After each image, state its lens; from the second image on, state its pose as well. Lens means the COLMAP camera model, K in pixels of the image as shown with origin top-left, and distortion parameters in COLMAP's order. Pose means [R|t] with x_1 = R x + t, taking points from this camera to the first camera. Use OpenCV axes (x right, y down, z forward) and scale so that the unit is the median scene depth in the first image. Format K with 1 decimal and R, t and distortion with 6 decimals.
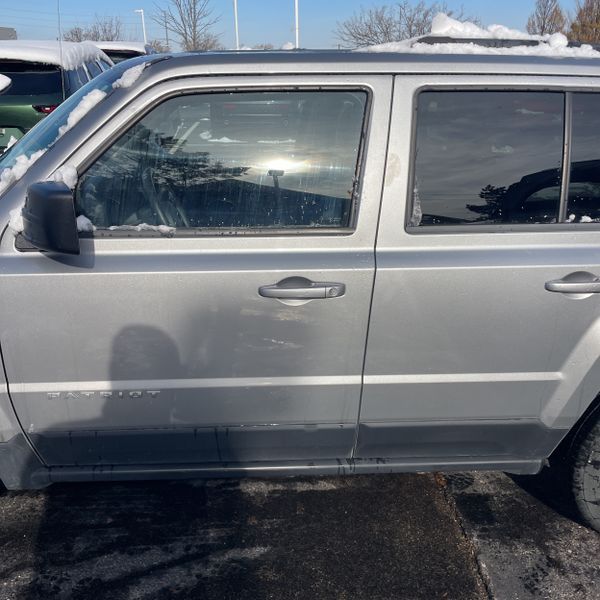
lens RADIAL K [[605.5, 0, 299.4], [0, 605.5, 308.0], [0, 0, 1]] dist [0.084932, -0.101535]
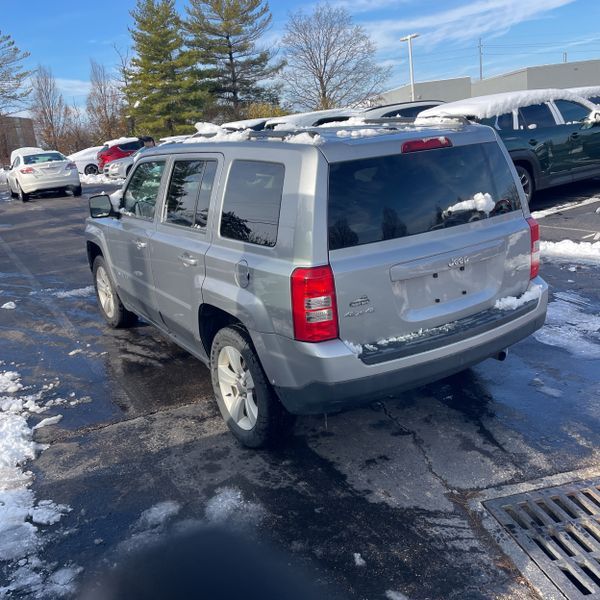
lens RADIAL K [[605.5, 0, 299.4], [0, 605.5, 308.0], [0, 0, 1]] dist [0.084932, -0.101535]
pose [[0.440360, 0.201260, -0.874973, 2.289734], [-0.231186, 0.967107, 0.106100, -0.172042], [0.867546, 0.155559, 0.472404, 0.415308]]
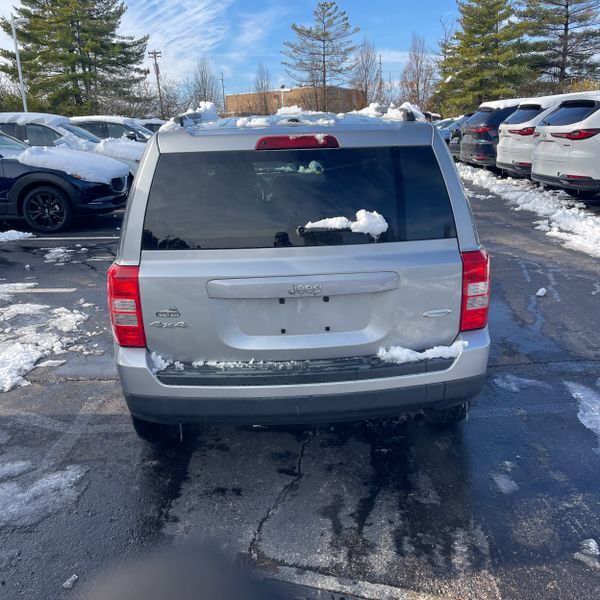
lens RADIAL K [[605.5, 0, 299.4], [0, 605.5, 308.0], [0, 0, 1]] dist [0.084932, -0.101535]
pose [[-0.052984, 0.274400, -0.960155, 2.308001], [-0.327450, 0.903568, 0.276298, -0.457450], [0.943382, 0.329042, 0.041978, 1.231998]]
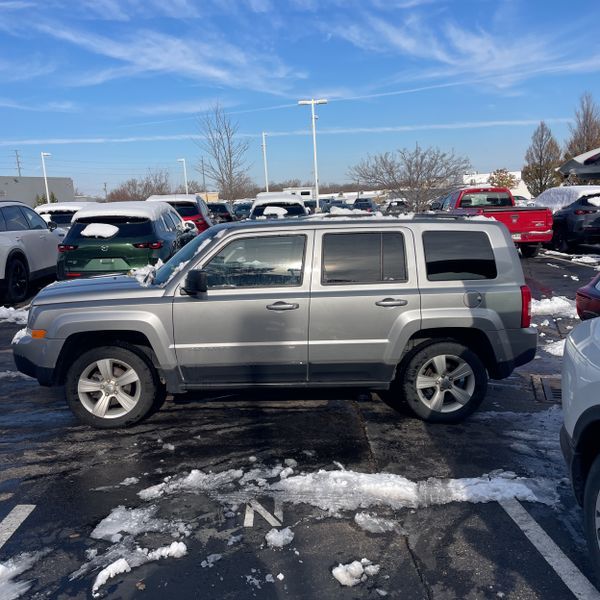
lens RADIAL K [[605.5, 0, 299.4], [0, 605.5, 308.0], [0, 0, 1]] dist [0.084932, -0.101535]
pose [[0.998208, -0.033315, -0.049716, 0.196975], [0.022996, 0.980475, -0.195294, 0.466745], [0.055251, 0.193801, 0.979484, -1.509548]]
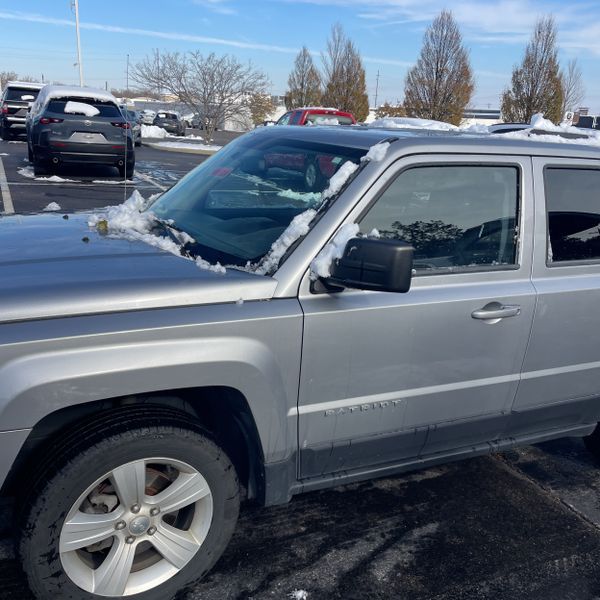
lens RADIAL K [[605.5, 0, 299.4], [0, 605.5, 308.0], [0, 0, 1]] dist [0.084932, -0.101535]
pose [[0.923289, -0.057581, 0.379765, -0.842416], [0.080426, 0.995764, -0.044552, -0.010617], [-0.375591, 0.071678, 0.924009, -0.078201]]
